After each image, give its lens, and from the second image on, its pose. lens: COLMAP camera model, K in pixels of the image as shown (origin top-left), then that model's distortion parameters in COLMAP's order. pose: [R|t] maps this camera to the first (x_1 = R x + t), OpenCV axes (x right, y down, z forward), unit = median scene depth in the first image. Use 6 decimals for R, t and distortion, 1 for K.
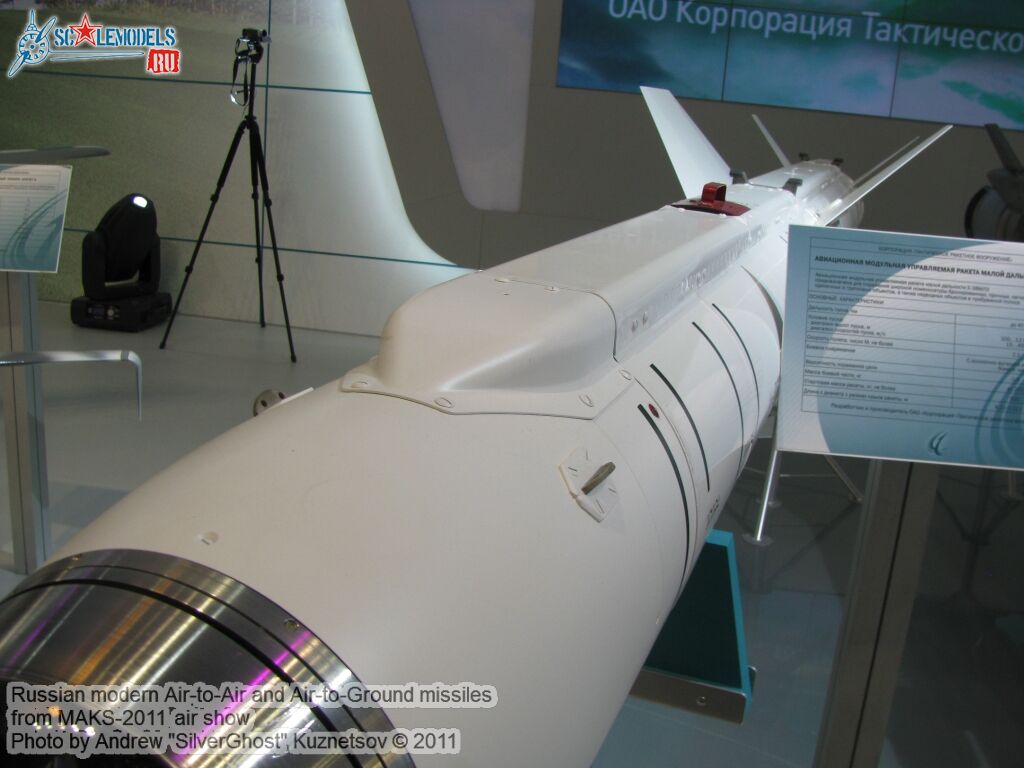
lens RADIAL K [[1082.3, 0, 512.0], [0, 1082.3, 384.0], [0, 0, 1]] dist [-0.184447, 0.184889]
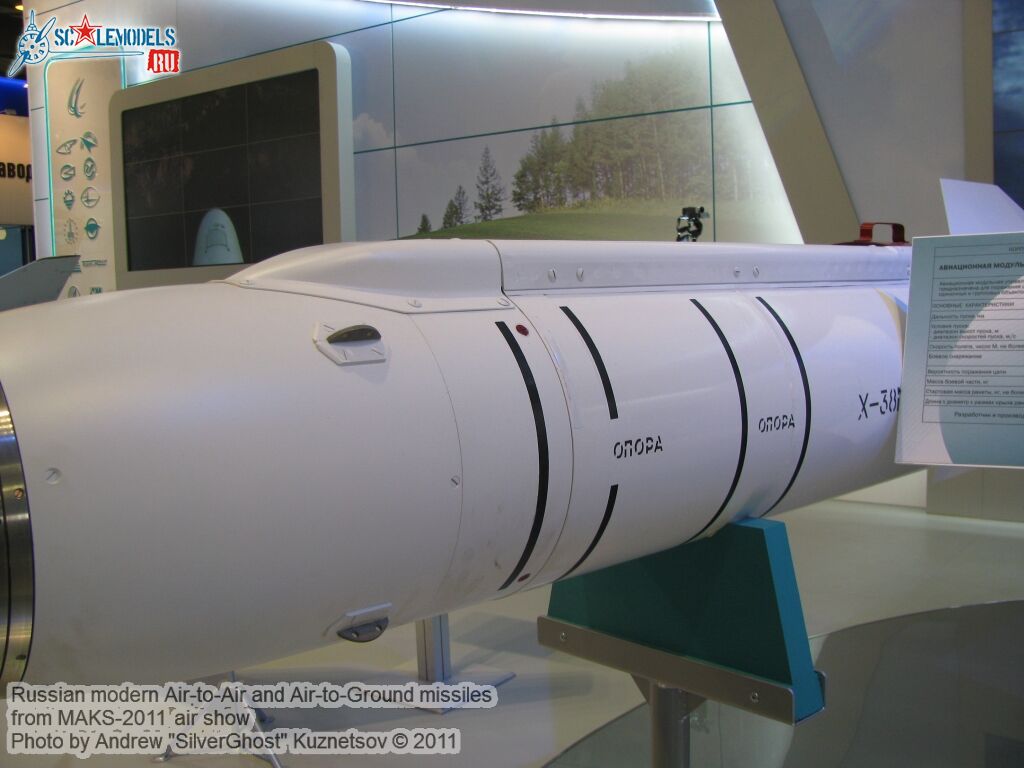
lens RADIAL K [[1082.3, 0, 512.0], [0, 1082.3, 384.0], [0, 0, 1]] dist [-0.184447, 0.184889]
pose [[0.870969, -0.060736, -0.487569, 0.409744], [-0.035243, 0.982052, -0.185290, 0.177242], [0.490071, 0.178565, 0.853197, 0.014935]]
